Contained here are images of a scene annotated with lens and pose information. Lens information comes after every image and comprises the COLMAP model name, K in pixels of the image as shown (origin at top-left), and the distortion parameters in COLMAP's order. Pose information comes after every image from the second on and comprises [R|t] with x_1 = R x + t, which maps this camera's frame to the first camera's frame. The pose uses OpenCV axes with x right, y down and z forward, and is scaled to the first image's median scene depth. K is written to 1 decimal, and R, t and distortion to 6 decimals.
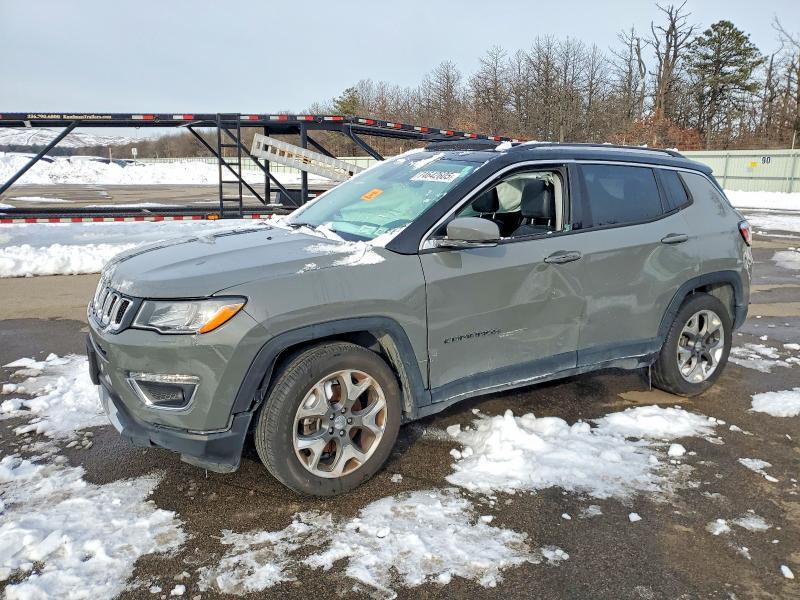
lens RADIAL K [[566.3, 0, 400.0], [0, 566.3, 300.0], [0, 0, 1]] dist [0.019022, 0.001953]
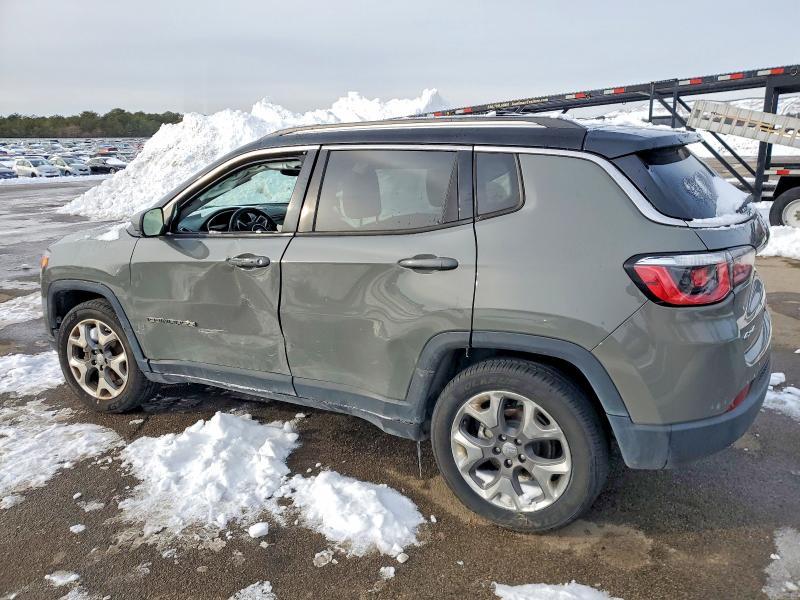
lens RADIAL K [[566.3, 0, 400.0], [0, 566.3, 300.0], [0, 0, 1]] dist [0.019022, 0.001953]
pose [[0.553318, 0.189963, -0.811020, 1.296264], [-0.152240, 0.980311, 0.125750, -0.185603], [0.818940, 0.053890, 0.571343, 0.788198]]
